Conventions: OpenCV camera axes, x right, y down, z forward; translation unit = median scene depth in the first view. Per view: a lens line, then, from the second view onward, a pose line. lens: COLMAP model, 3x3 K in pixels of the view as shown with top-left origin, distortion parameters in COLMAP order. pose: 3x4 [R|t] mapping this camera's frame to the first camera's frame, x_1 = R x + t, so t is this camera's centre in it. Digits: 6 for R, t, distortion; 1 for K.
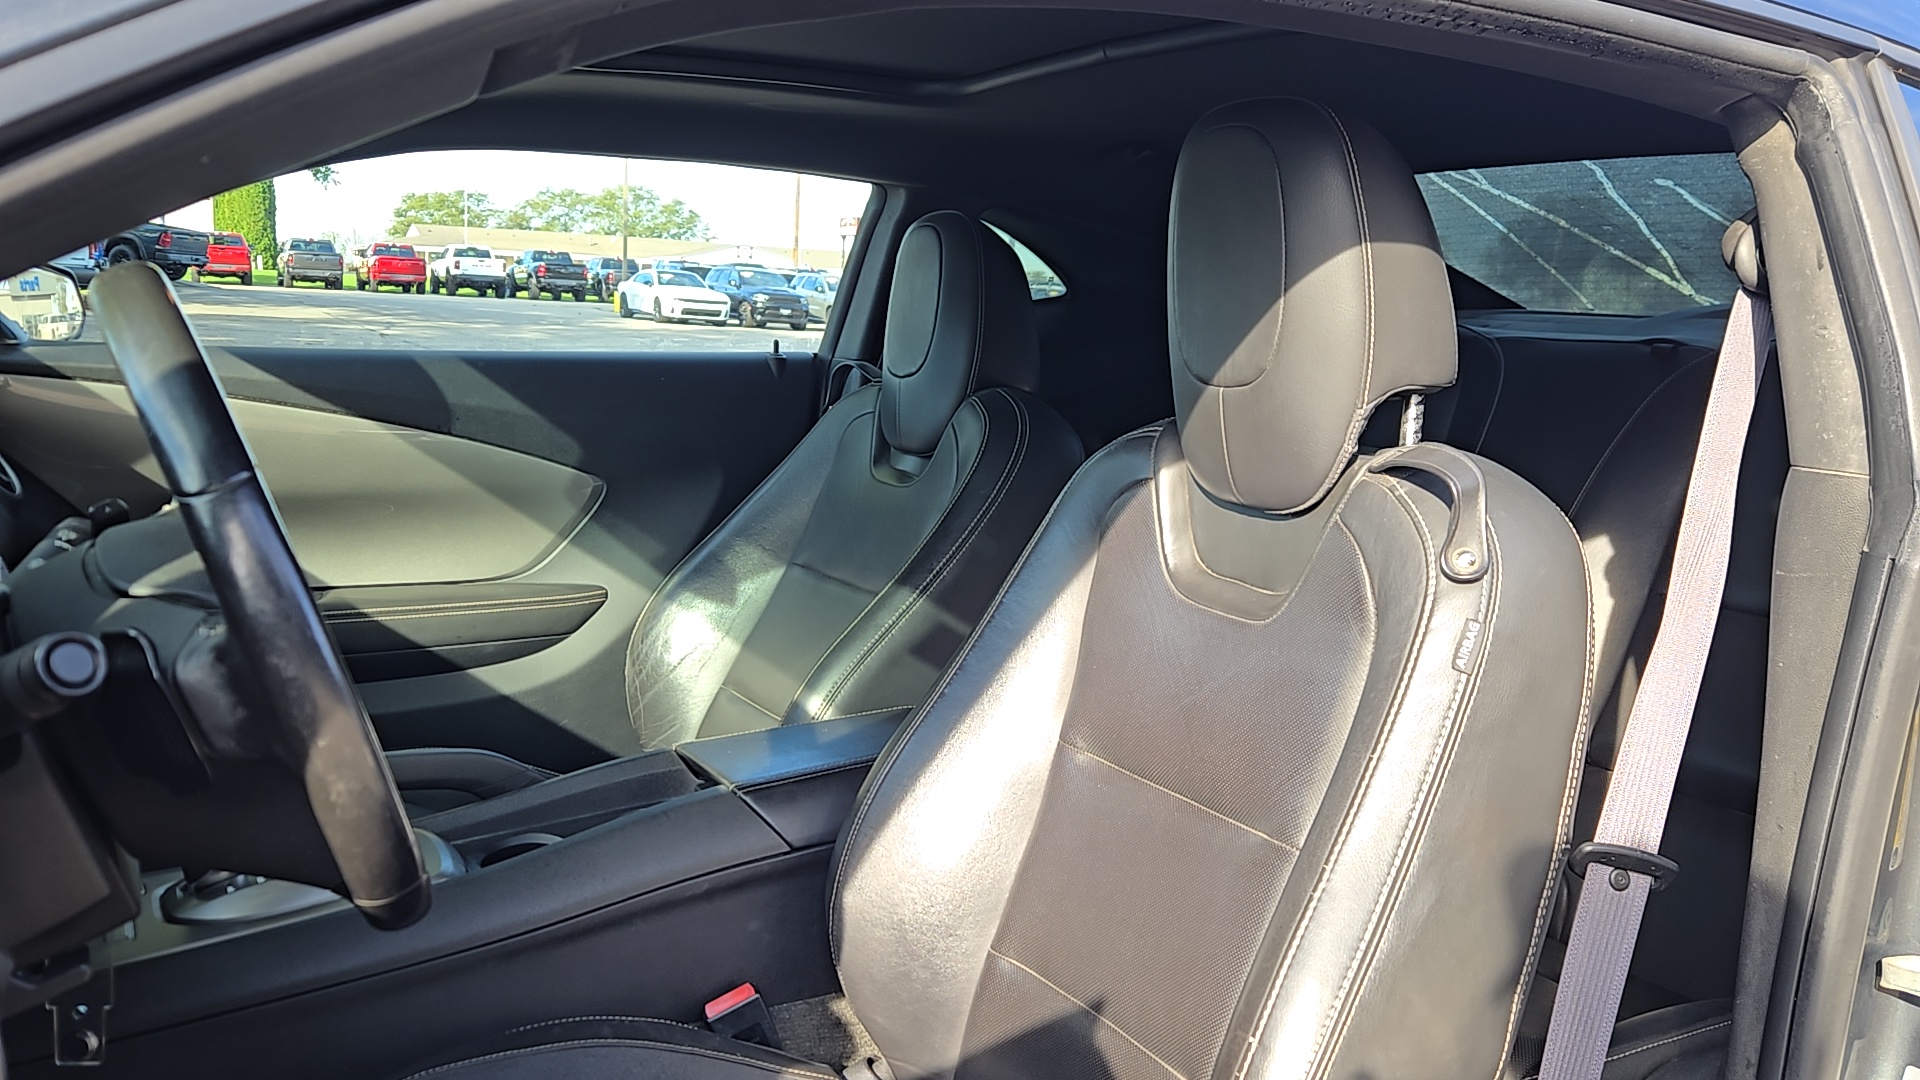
lens RADIAL K [[1593.6, 0, 949.2], [0, 1593.6, 530.5], [0, 0, 1]] dist [0.015632, -0.001349]
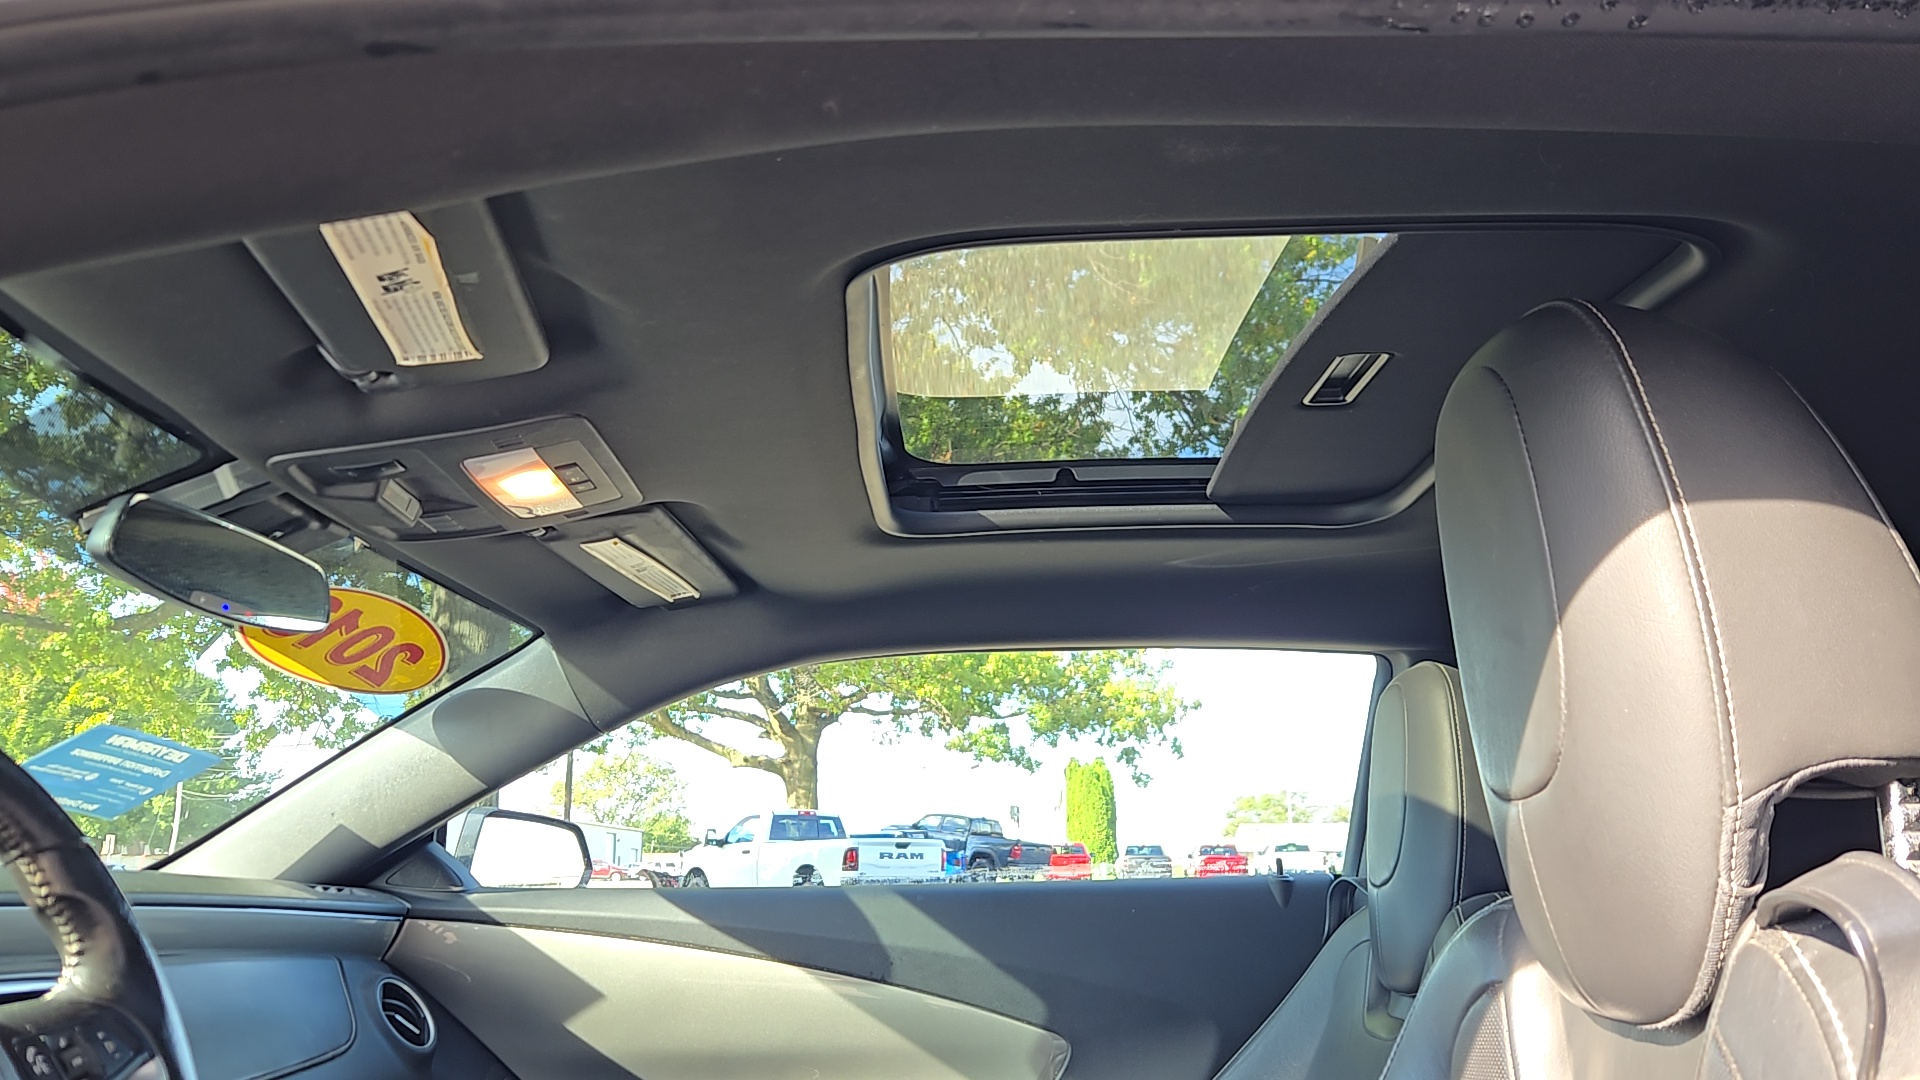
lens RADIAL K [[1589.5, 0, 960.0], [0, 1589.5, 540.0], [0, 0, 1]] dist [0.038968, -0.056529]
pose [[0.878584, -0.147403, -0.454271, 0.165634], [-0.022992, 0.937021, -0.348515, 0.017015], [0.477033, 0.316645, 0.819863, 0.248315]]
